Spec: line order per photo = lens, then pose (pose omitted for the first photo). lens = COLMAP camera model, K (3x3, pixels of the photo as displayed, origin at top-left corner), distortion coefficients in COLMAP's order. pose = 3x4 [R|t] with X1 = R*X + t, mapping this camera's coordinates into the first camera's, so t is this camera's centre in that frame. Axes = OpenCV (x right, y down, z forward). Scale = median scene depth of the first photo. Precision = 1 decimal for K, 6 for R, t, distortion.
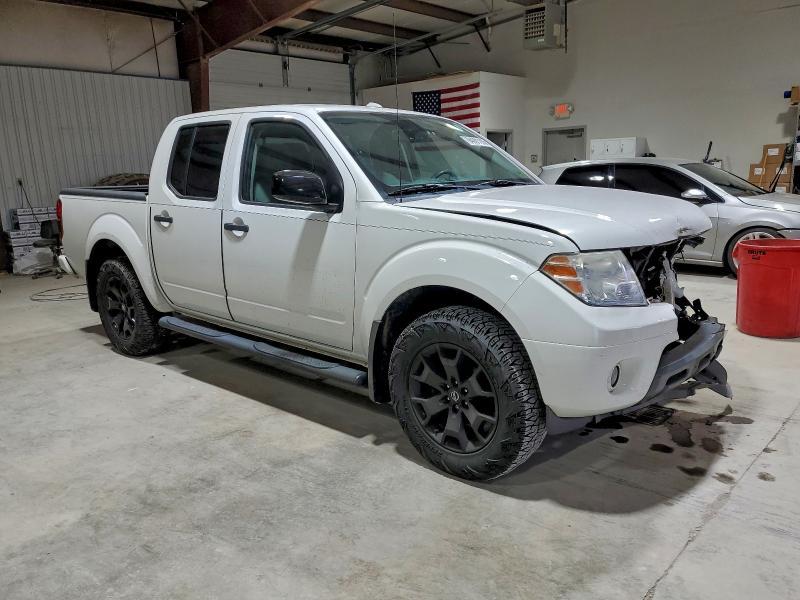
lens RADIAL K [[588.4, 0, 400.0], [0, 588.4, 300.0], [0, 0, 1]] dist [-0.003778, -0.007276]
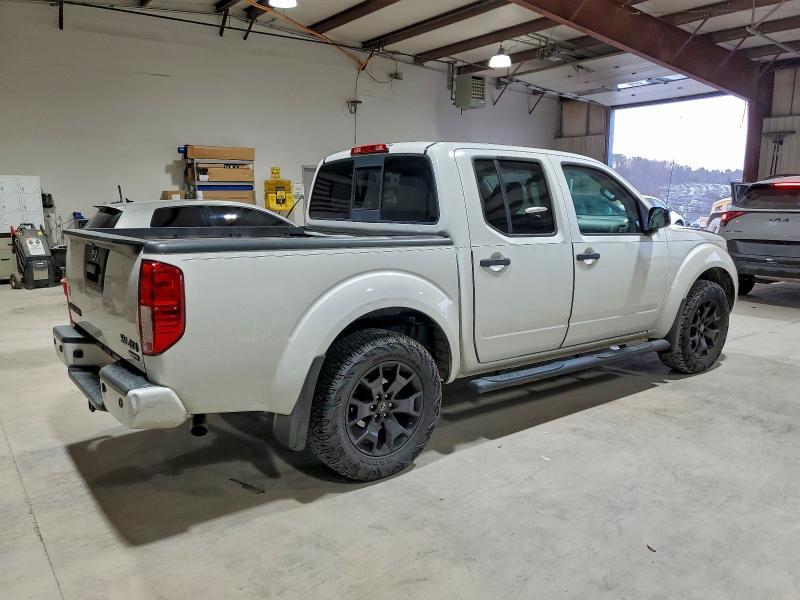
lens RADIAL K [[623.1, 0, 400.0], [0, 623.1, 300.0], [0, 0, 1]] dist [-0.006845, 0.001816]
pose [[0.247728, -0.154390, 0.956449, -1.499532], [0.200581, 0.974005, 0.105271, -0.237452], [-0.947839, 0.165766, 0.272256, 1.021969]]
